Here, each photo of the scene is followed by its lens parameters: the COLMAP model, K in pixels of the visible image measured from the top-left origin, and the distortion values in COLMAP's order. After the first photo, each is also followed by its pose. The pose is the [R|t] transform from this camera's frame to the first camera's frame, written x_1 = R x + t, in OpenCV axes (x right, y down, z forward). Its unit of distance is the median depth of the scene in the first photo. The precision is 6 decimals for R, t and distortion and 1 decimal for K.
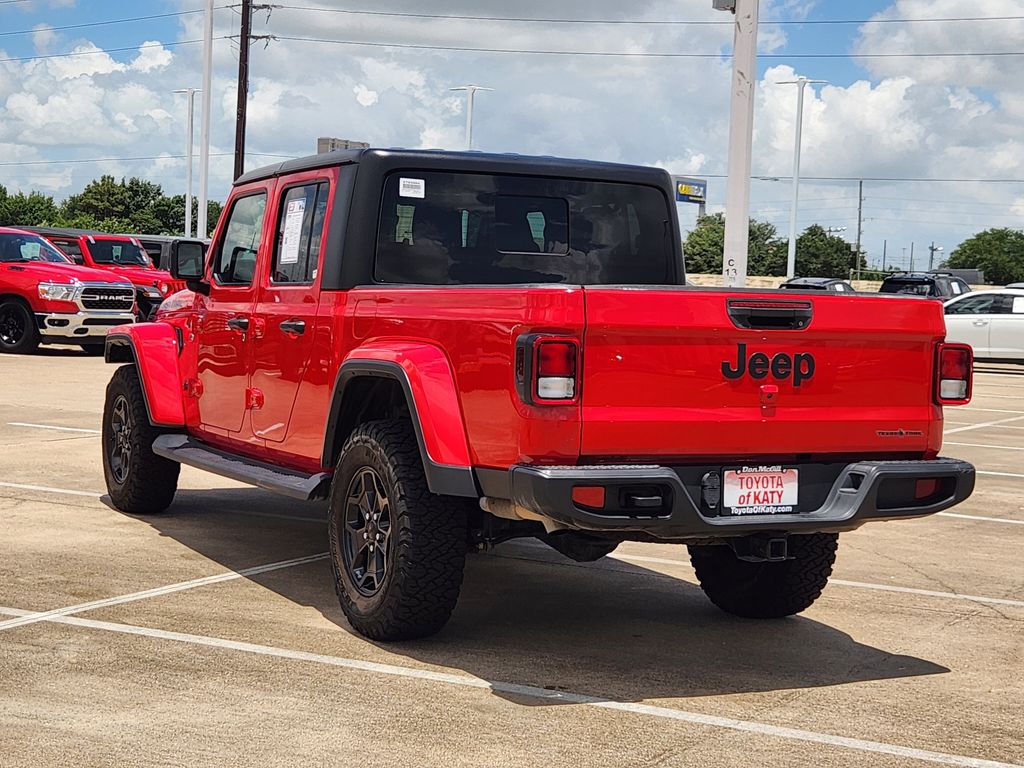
lens RADIAL K [[1840.0, 0, 517.7], [0, 1840.0, 383.0], [0, 0, 1]] dist [0.110967, 0.000000]
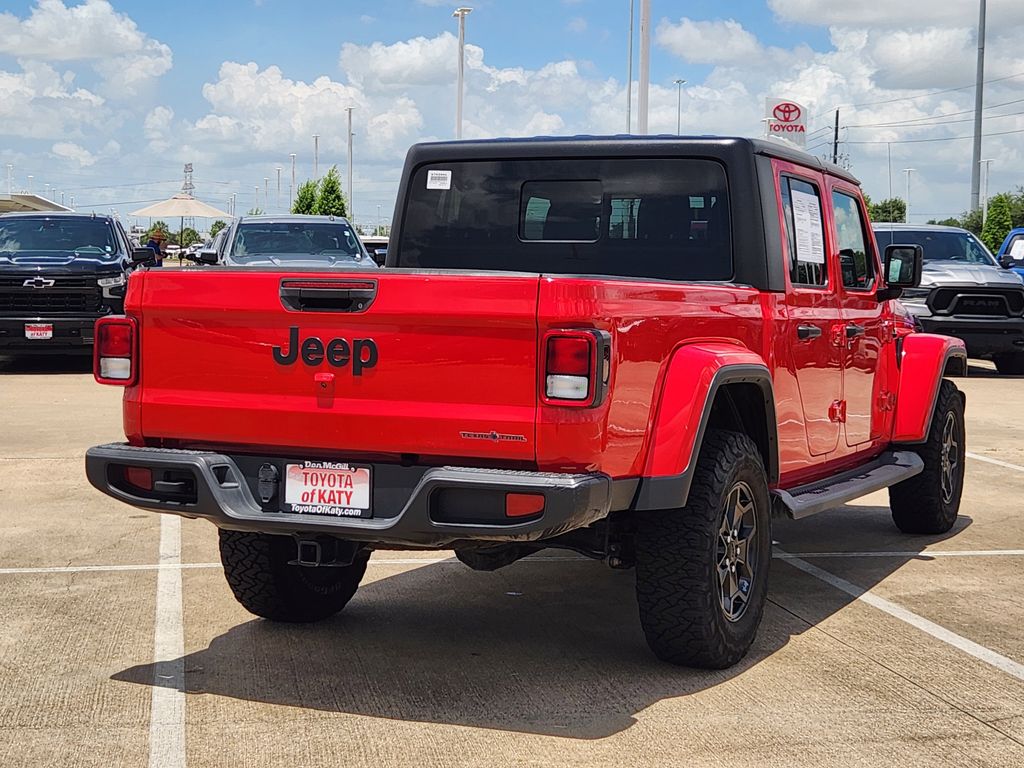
lens RADIAL K [[1840.0, 0, 504.6], [0, 1840.0, 375.5], [0, 0, 1]] dist [0.110967, 0.000000]
pose [[0.623757, 0.020064, -0.781361, 0.892827], [-0.037219, 0.999299, -0.004051, 0.002626], [0.780732, 0.031608, 0.624066, 0.495187]]
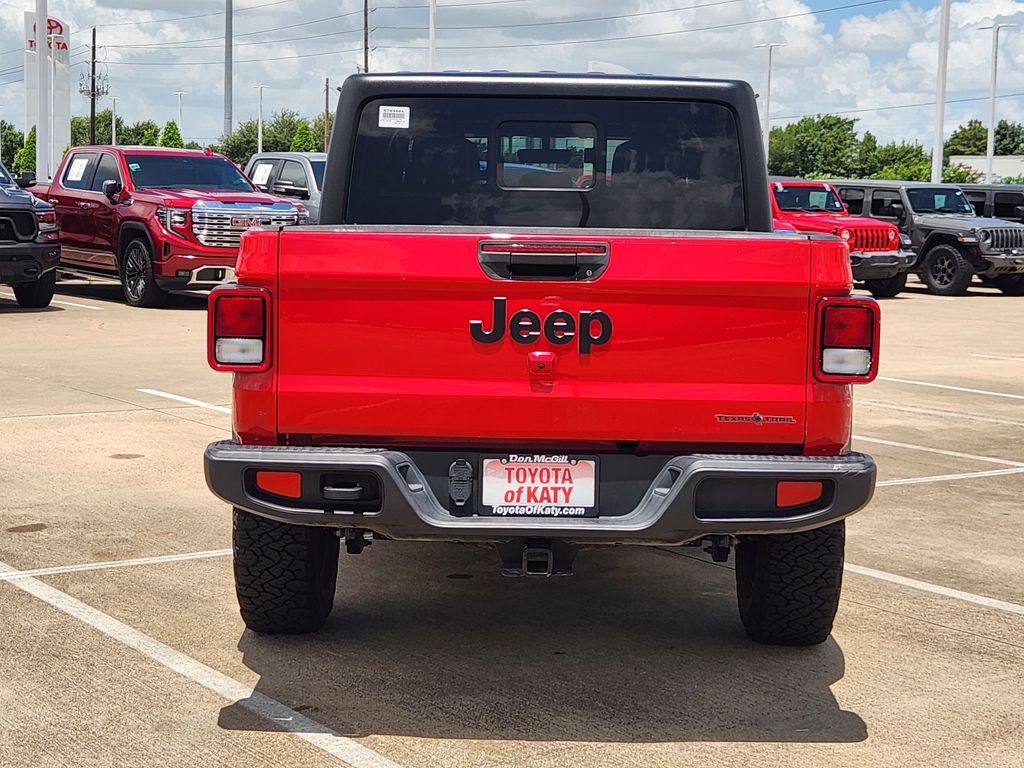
lens RADIAL K [[1840.0, 0, 513.0], [0, 1840.0, 390.3], [0, 0, 1]] dist [0.110967, 0.000000]
pose [[0.886251, 0.027360, -0.462396, 0.480856], [-0.012589, 0.999308, 0.034999, -0.009639], [0.463034, -0.025197, 0.885982, 0.300014]]
